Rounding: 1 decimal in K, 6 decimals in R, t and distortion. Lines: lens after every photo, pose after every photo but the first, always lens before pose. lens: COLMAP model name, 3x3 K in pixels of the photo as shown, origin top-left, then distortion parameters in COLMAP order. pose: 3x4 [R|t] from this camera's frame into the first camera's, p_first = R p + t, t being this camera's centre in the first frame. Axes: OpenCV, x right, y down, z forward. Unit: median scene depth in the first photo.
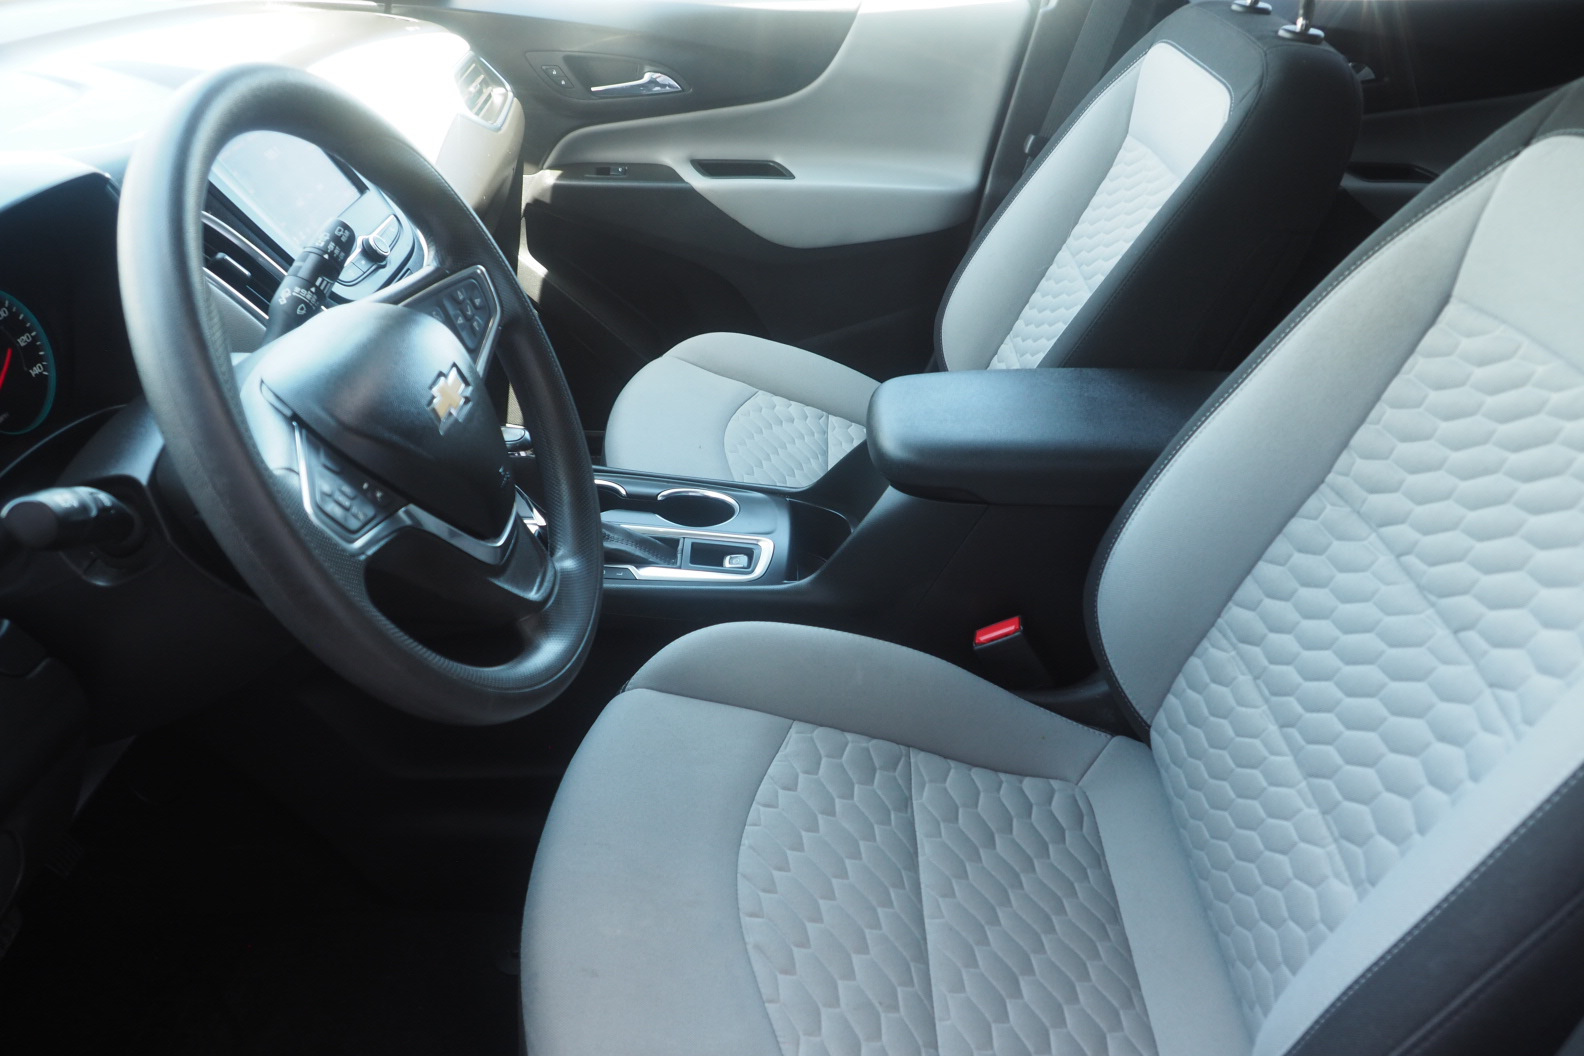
lens RADIAL K [[1131.3, 0, 793.8], [0, 1131.3, 534.2], [0, 0, 1]] dist [-0.036399, 0.001851]
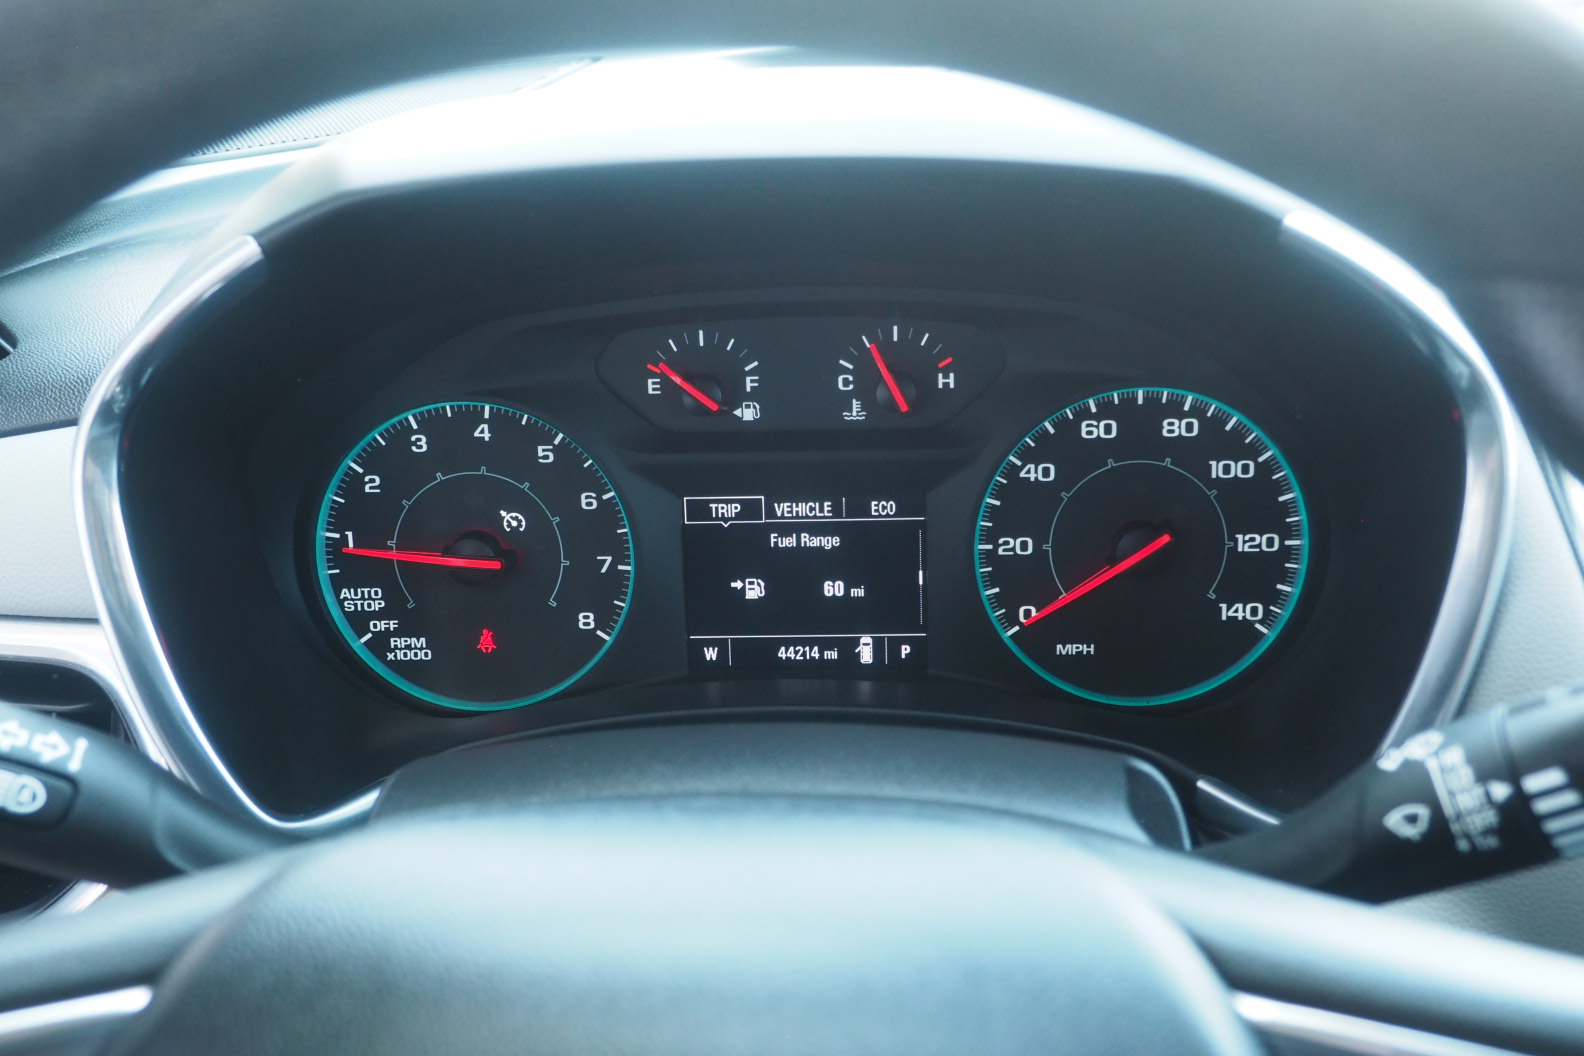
lens RADIAL K [[1652.7, 0, 796.4], [0, 1652.7, 530.3], [0, 0, 1]] dist [-0.019212, -0.001403]
pose [[-0.044926, 0.355236, -0.933697, -0.057014], [-0.519352, 0.790103, 0.325593, -0.209505], [0.853378, 0.499545, 0.148997, 0.528219]]
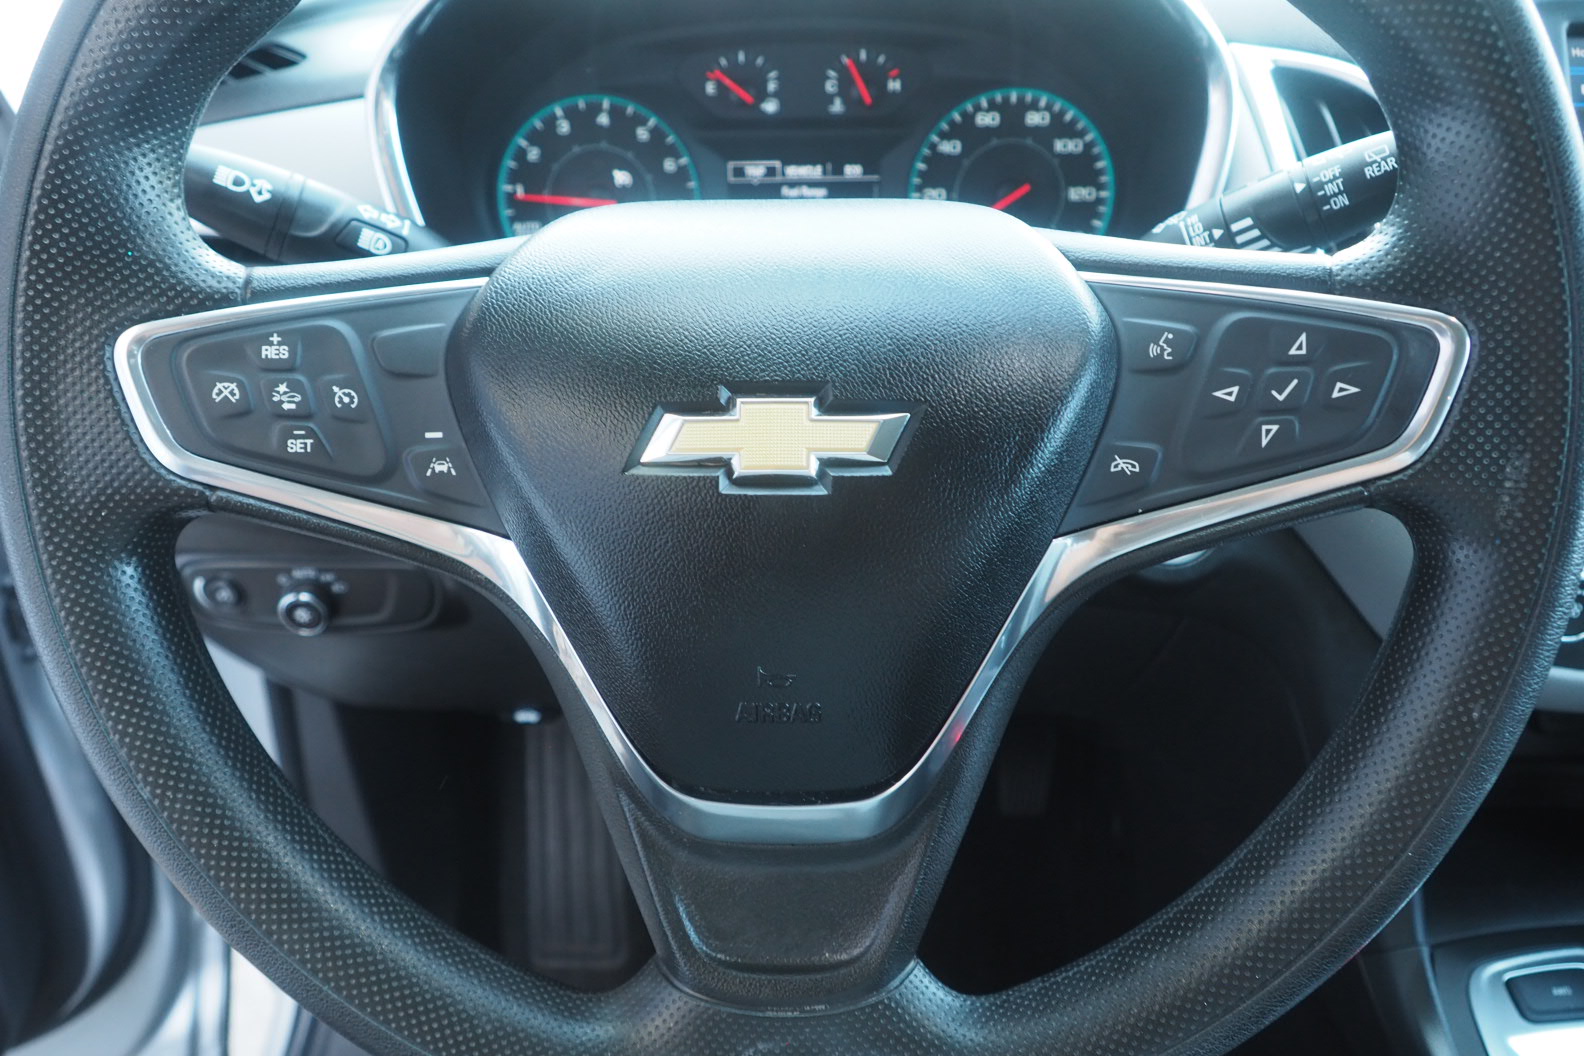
lens RADIAL K [[1131.3, 0, 793.8], [0, 1131.3, 534.2], [0, 0, 1]] dist [-0.036399, 0.001851]
pose [[-0.012581, 0.495083, -0.868754, 0.032434], [-0.535162, 0.730581, 0.424091, -0.157735], [0.844656, 0.470260, 0.255758, 0.539144]]
